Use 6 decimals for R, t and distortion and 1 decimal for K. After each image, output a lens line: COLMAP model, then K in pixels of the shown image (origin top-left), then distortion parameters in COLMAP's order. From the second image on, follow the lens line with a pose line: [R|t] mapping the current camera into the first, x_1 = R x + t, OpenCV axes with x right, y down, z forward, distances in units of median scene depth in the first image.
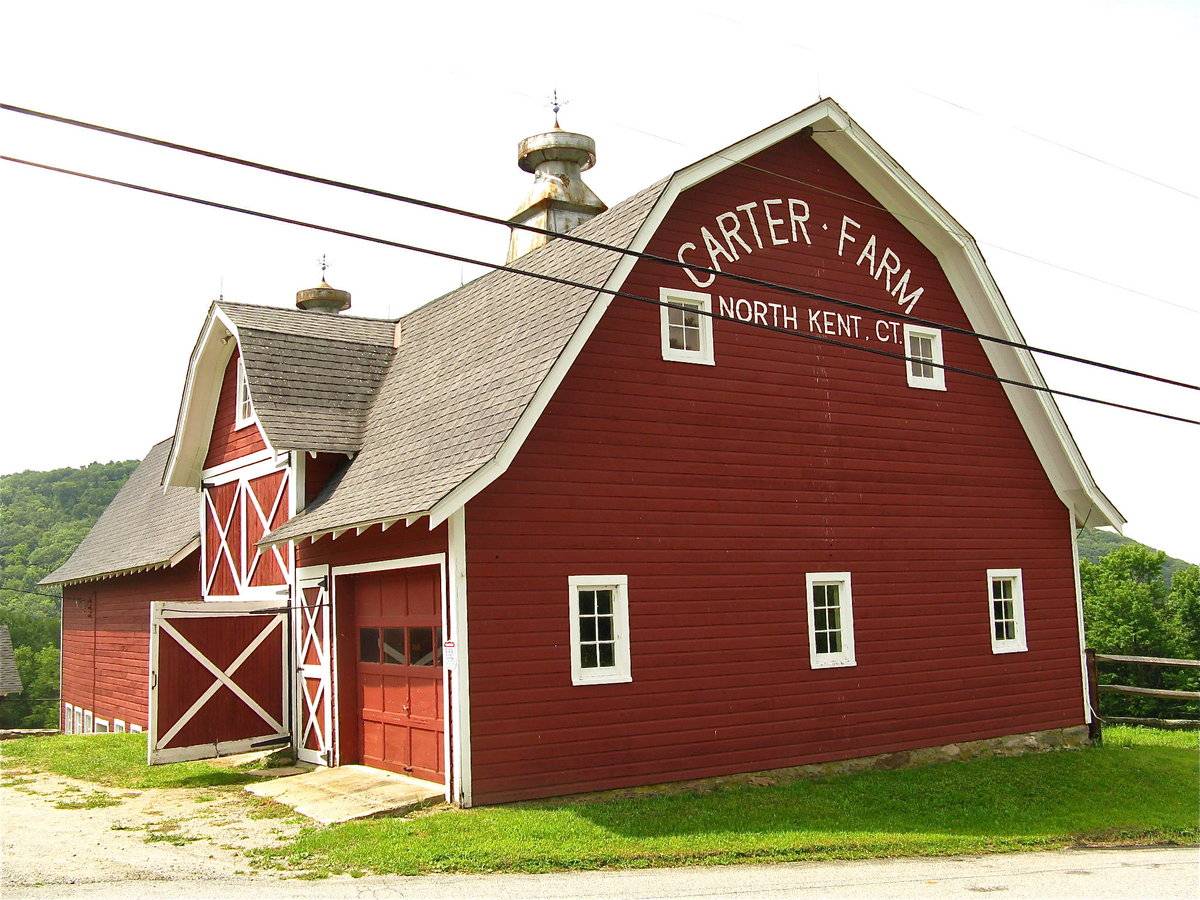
lens RADIAL K [[1225.4, 0, 600.0], [0, 1225.4, 450.0], [0, 0, 1]] dist [-0.195974, 0.226822]
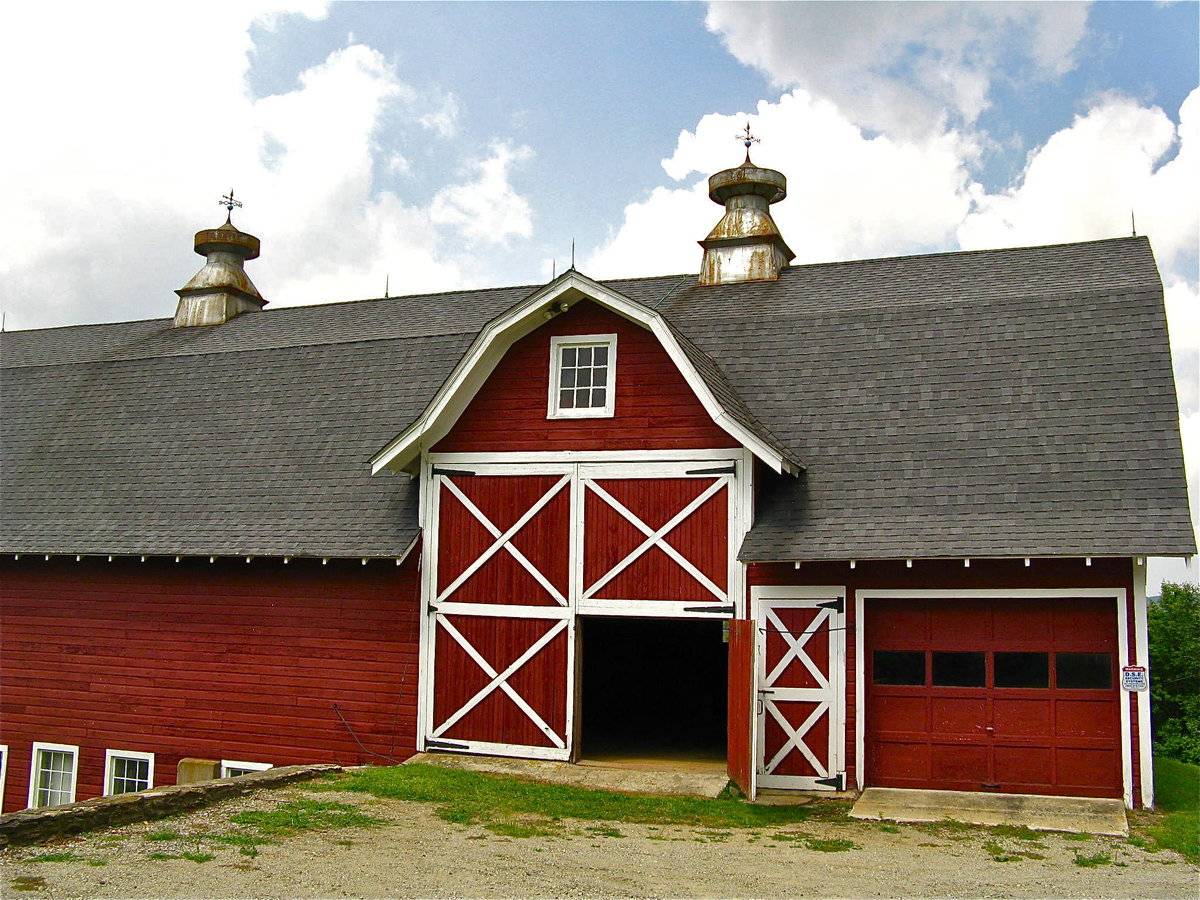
lens RADIAL K [[1225.4, 0, 600.0], [0, 1225.4, 450.0], [0, 0, 1]] dist [-0.195974, 0.226822]
pose [[0.808331, 0.127515, 0.574753, -0.938767], [-0.122787, 0.991308, -0.047245, 0.053846], [-0.575781, -0.032383, 0.816962, 0.301199]]
